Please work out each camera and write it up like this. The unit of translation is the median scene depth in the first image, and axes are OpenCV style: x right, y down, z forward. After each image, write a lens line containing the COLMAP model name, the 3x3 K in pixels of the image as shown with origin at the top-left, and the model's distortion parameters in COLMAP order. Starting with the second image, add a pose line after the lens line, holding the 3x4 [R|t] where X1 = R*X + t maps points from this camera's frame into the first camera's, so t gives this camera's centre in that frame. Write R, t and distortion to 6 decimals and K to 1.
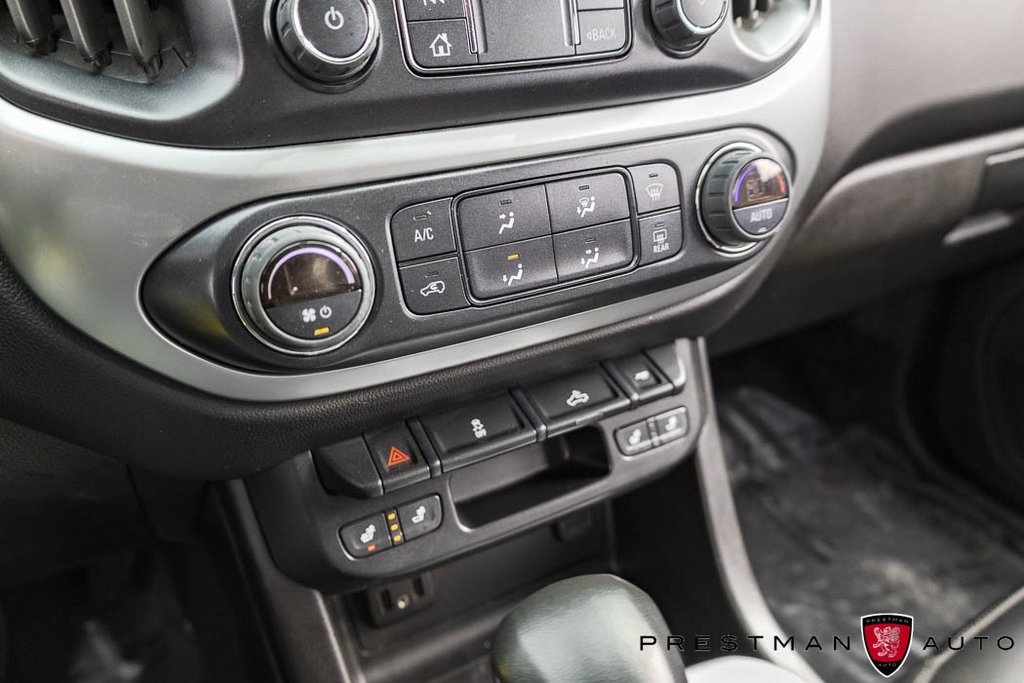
lens RADIAL K [[700.0, 0, 512.0], [0, 700.0, 341.5], [0, 0, 1]] dist [0.019045, 0.001305]
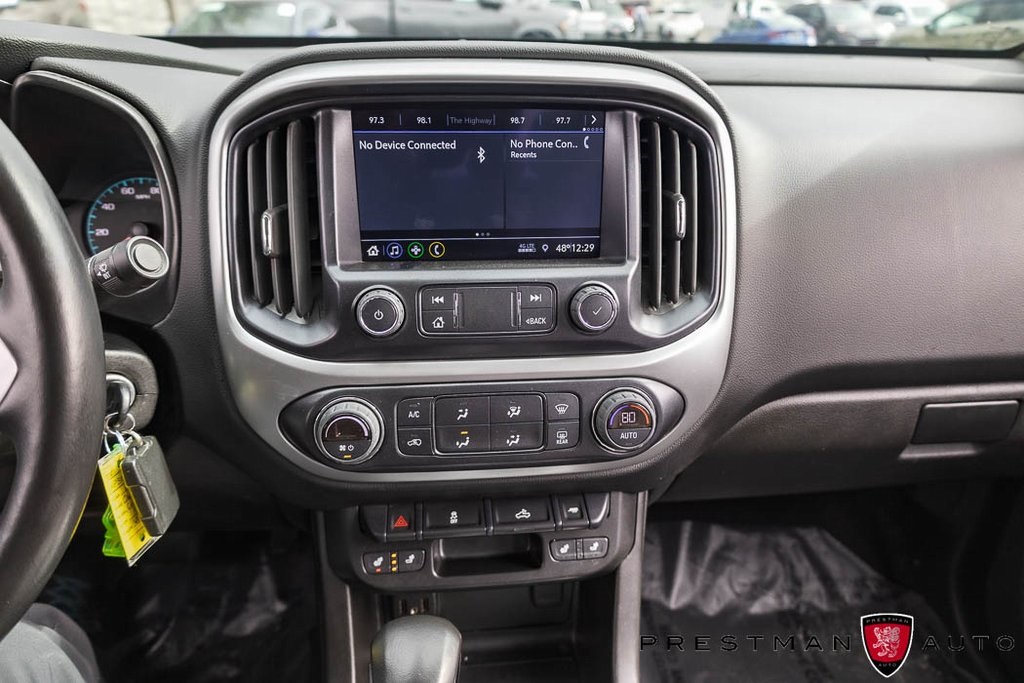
lens RADIAL K [[700.0, 0, 512.0], [0, 700.0, 341.5], [0, 0, 1]] dist [0.019045, 0.001305]
pose [[0.931865, 0.188429, -0.310037, 0.537379], [-0.206013, 0.978238, -0.024669, -0.282273], [0.298641, 0.086860, 0.950404, -0.593358]]
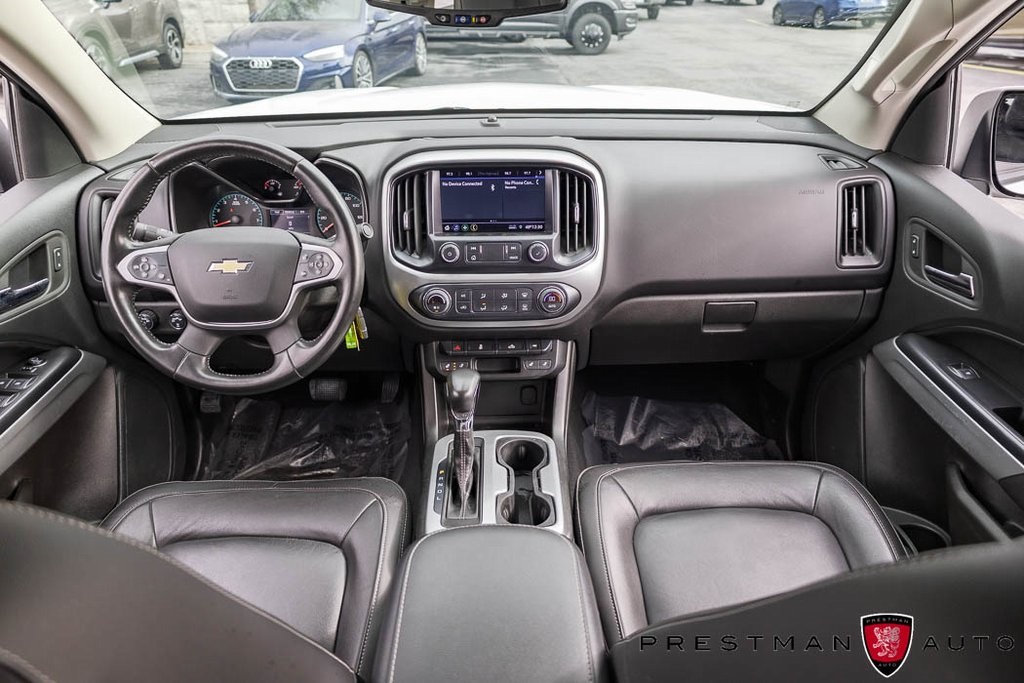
lens RADIAL K [[724.5, 0, 512.0], [0, 724.5, 341.5], [0, 0, 1]] dist [0.023319, -0.000186]
pose [[0.899225, 0.218162, -0.379210, 1.625832], [-0.222880, 0.974320, 0.032017, -0.067027], [0.376457, 0.055728, 0.924757, -2.613229]]
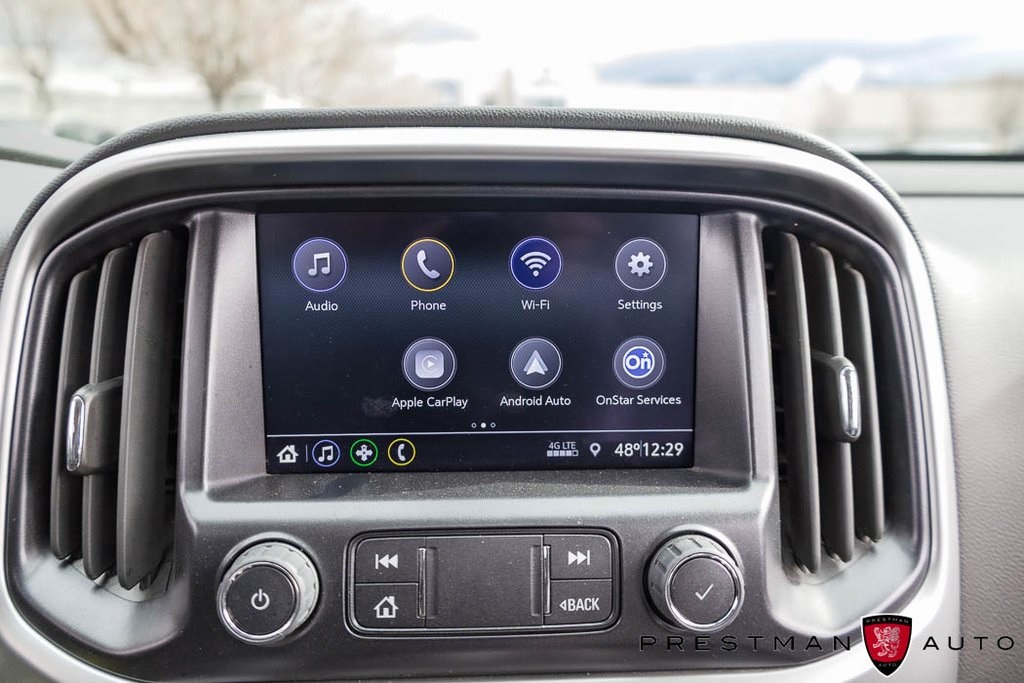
lens RADIAL K [[674.7, 0, 512.0], [0, 674.7, 341.5], [0, 0, 1]] dist [0.003752, 0.000887]
pose [[0.908594, 0.125101, -0.398505, 0.299286], [-0.220462, 0.954002, -0.203169, -0.481386], [0.354758, 0.272453, 0.894380, 0.091310]]
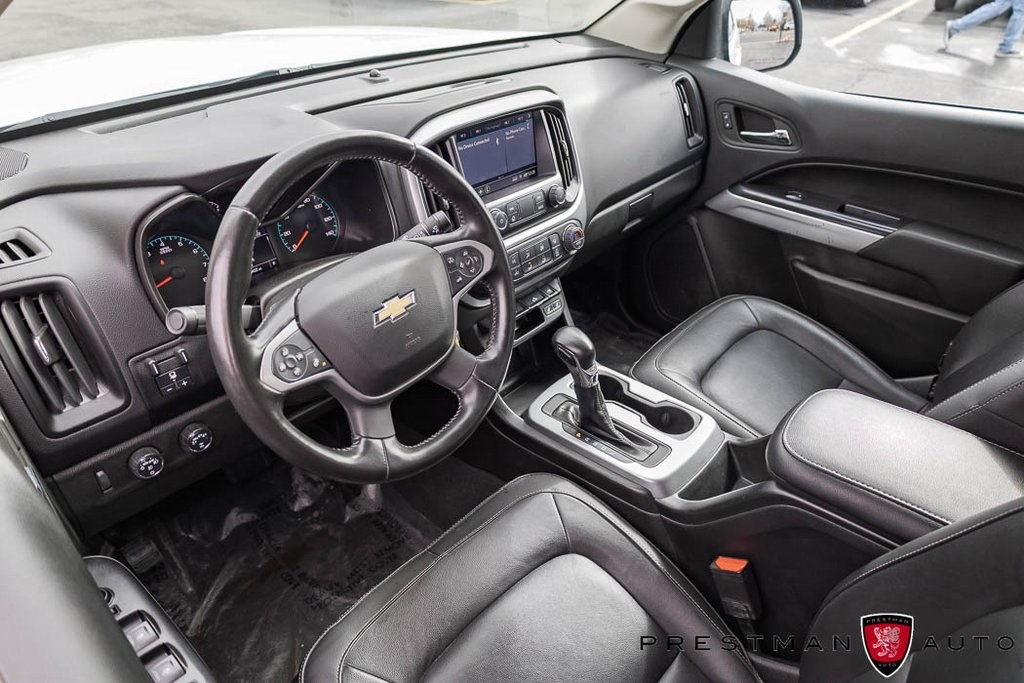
lens RADIAL K [[688.7, 0, 530.6], [0, 688.7, 339.3], [0, 0, 1]] dist [0.043024, -0.000207]
pose [[0.916656, -0.177625, 0.358039, -1.305743], [0.154987, 0.983696, 0.091217, -0.043801], [-0.368404, -0.028123, 0.929240, -2.388684]]
